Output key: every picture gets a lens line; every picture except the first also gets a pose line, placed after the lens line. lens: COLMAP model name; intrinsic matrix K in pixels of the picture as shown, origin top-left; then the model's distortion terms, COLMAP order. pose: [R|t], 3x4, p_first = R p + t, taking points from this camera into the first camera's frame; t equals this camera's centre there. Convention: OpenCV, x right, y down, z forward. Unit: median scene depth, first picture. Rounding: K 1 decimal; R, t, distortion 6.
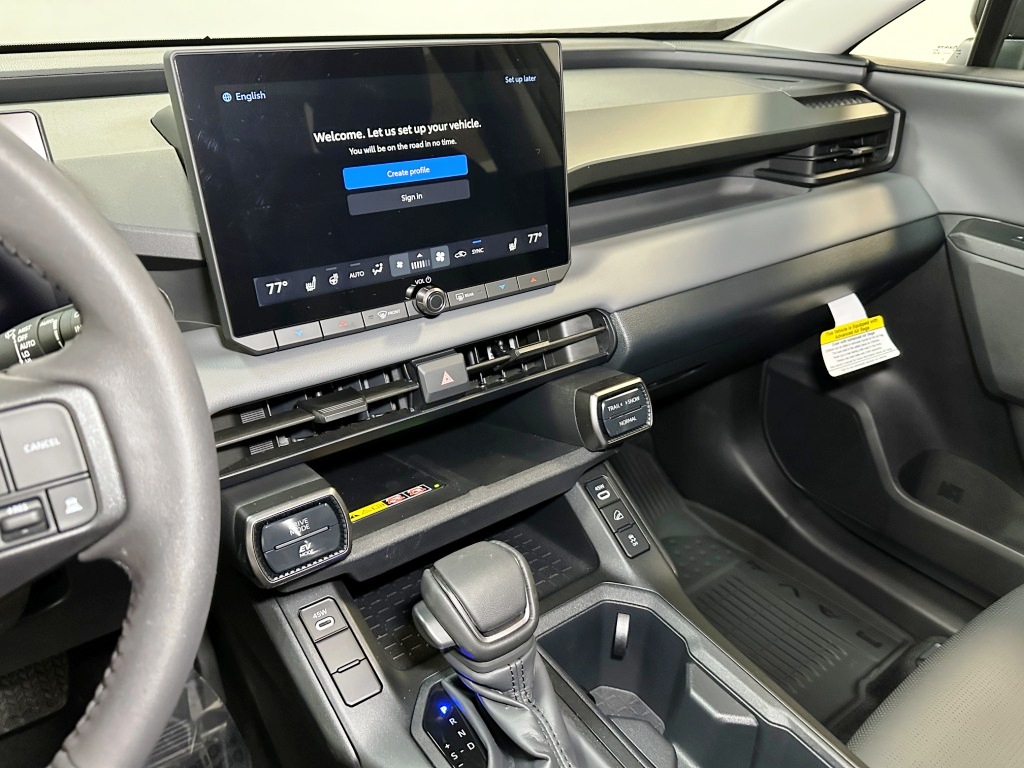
lens RADIAL K [[721.5, 0, 507.9], [0, 721.5, 373.8], [0, 0, 1]] dist [0.099478, -0.163655]
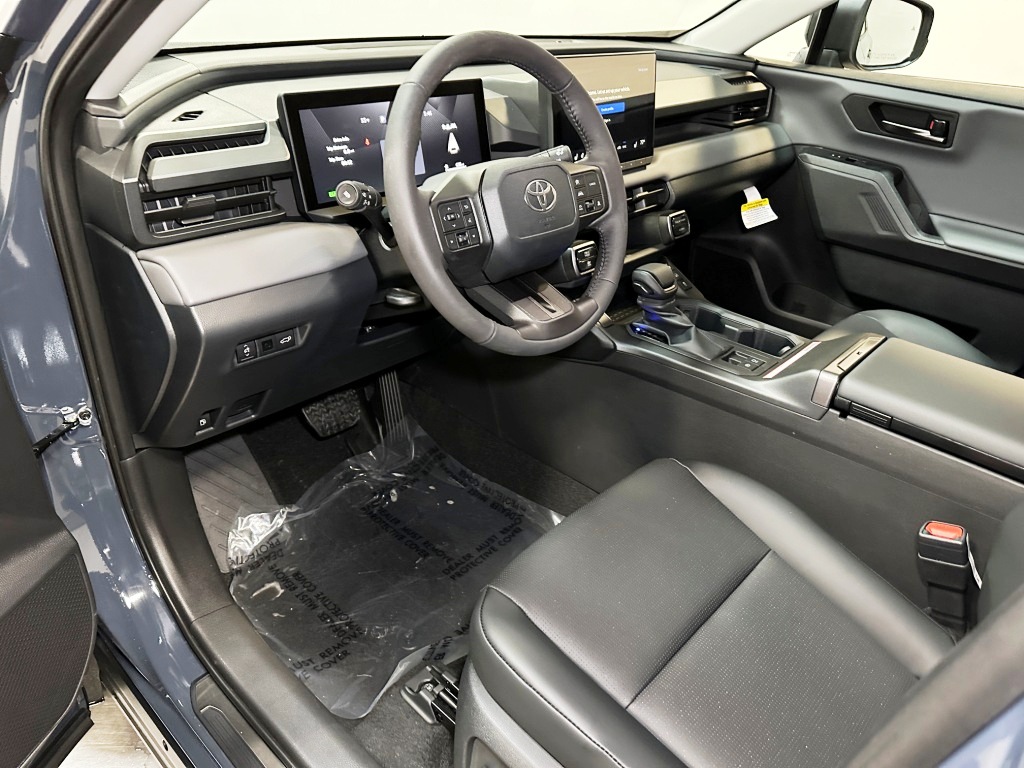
lens RADIAL K [[723.5, 0, 488.1], [0, 723.5, 388.0], [0, 0, 1]] dist [0.056355, -0.202155]
pose [[0.980732, -0.059086, 0.186209, -0.832228], [0.047876, 0.996792, 0.064141, 0.370478], [-0.189401, -0.053991, 0.980414, -1.044533]]
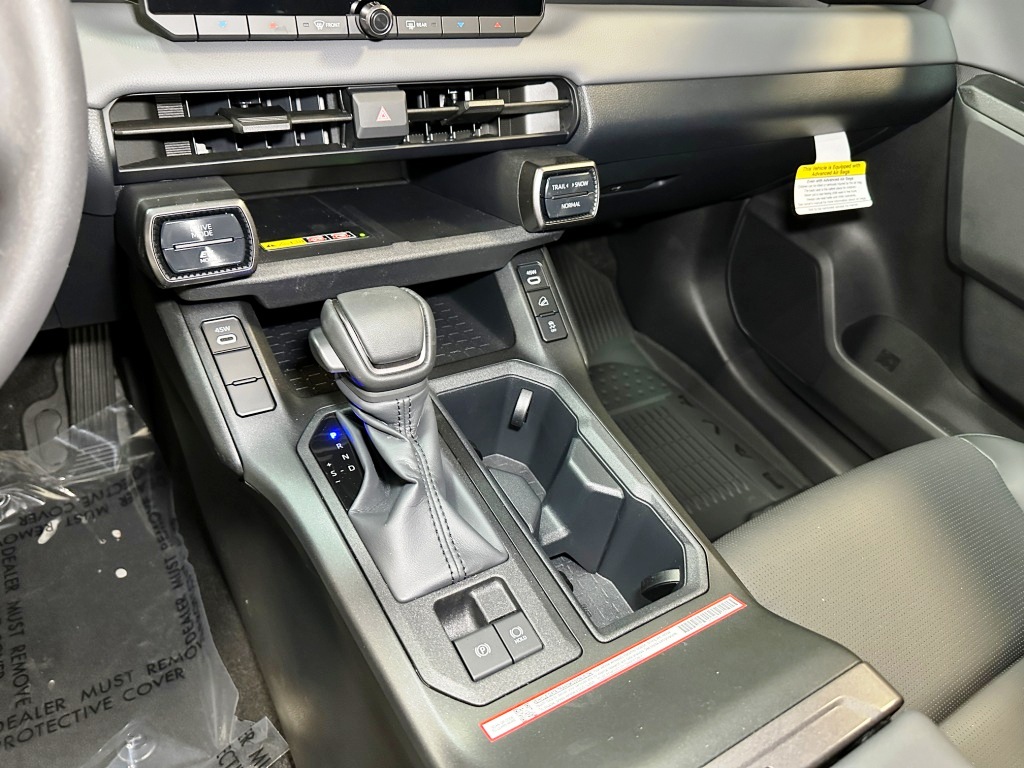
lens RADIAL K [[727.7, 0, 508.6], [0, 727.7, 381.3], [0, 0, 1]] dist [0.063982, -0.089591]
pose [[0.984973, 0.166077, 0.047404, 0.076569], [-0.172589, 0.956754, 0.234169, 0.075586], [-0.006464, -0.238832, 0.971039, 0.000215]]
